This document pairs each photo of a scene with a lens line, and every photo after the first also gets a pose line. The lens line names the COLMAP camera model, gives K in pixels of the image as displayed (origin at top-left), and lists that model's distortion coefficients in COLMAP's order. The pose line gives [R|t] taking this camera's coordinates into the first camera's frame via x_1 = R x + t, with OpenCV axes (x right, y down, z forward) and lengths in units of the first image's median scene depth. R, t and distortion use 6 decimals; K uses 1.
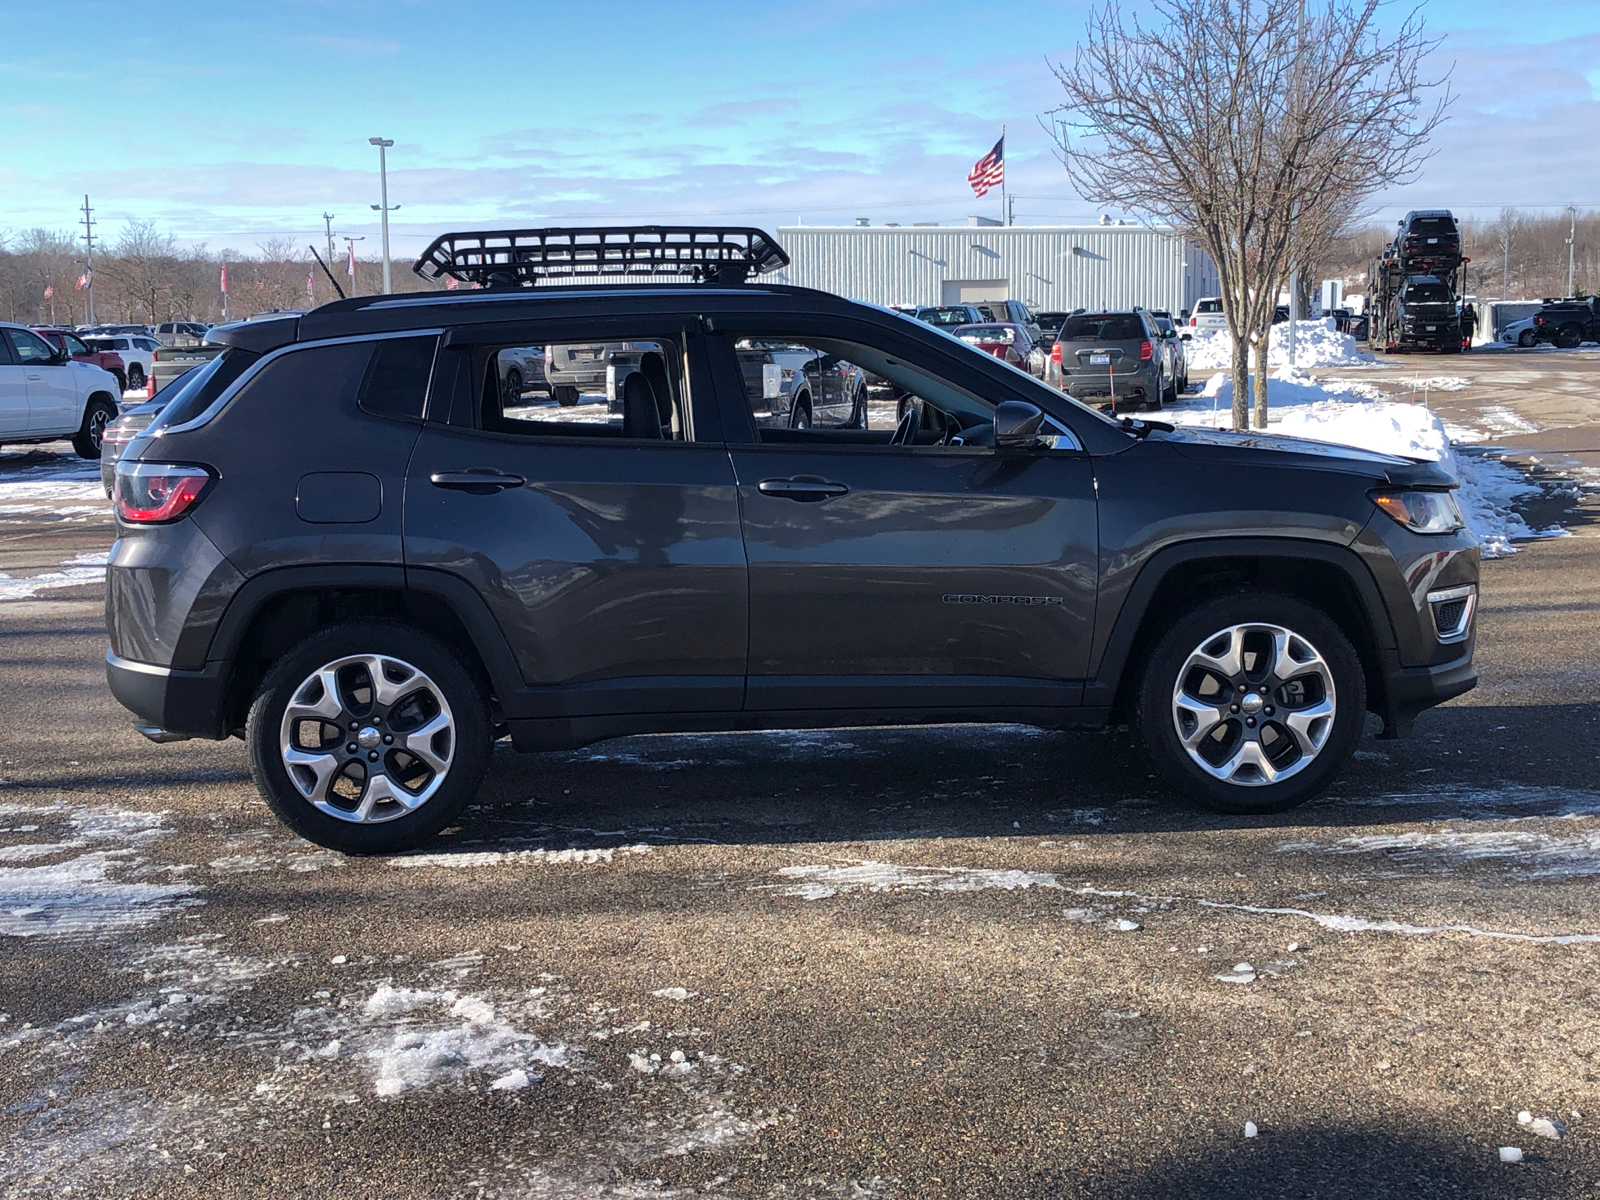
lens RADIAL K [[2107.1, 0, 791.9], [0, 2107.1, 550.6], [0, 0, 1]] dist [0.191993, -0.713983]
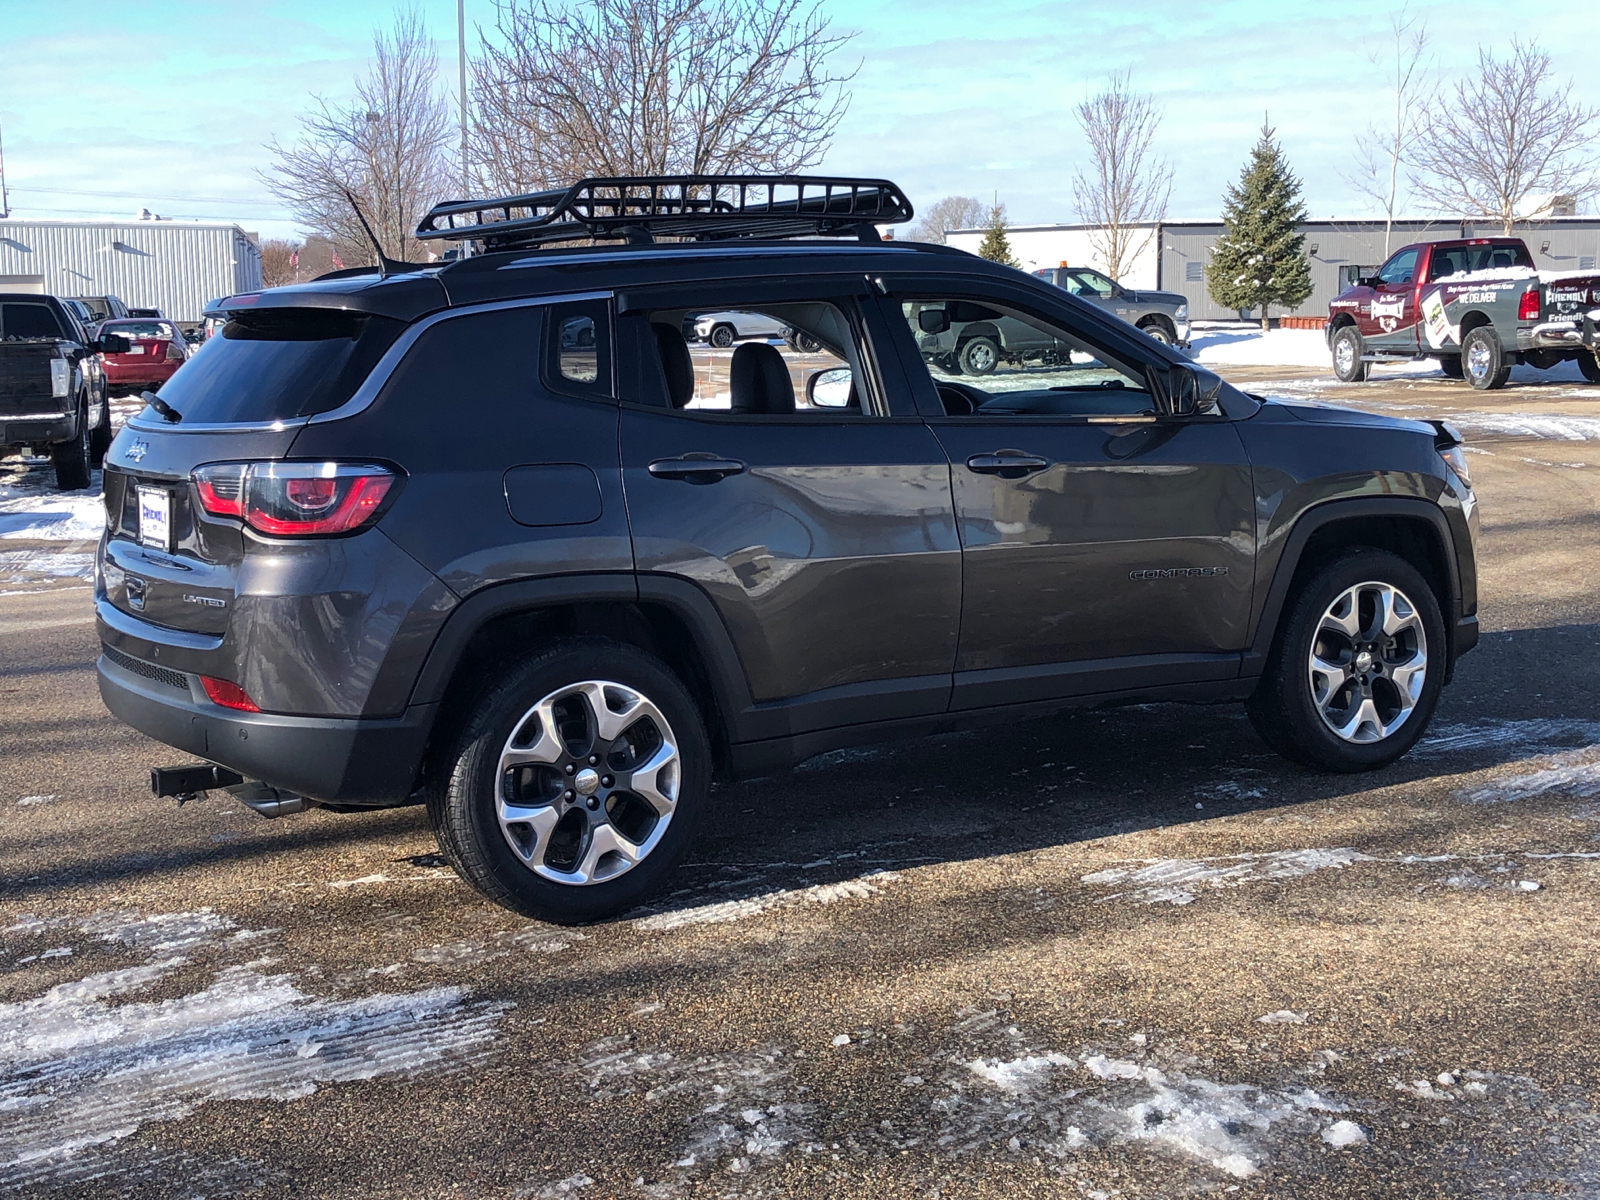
lens RADIAL K [[2107.1, 0, 791.9], [0, 2107.1, 550.6], [0, 0, 1]] dist [0.191993, -0.713983]
pose [[0.894355, -0.053320, 0.444168, -0.495665], [0.053622, 0.998490, 0.011893, -0.007933], [-0.444132, 0.013180, 0.895864, 0.222655]]
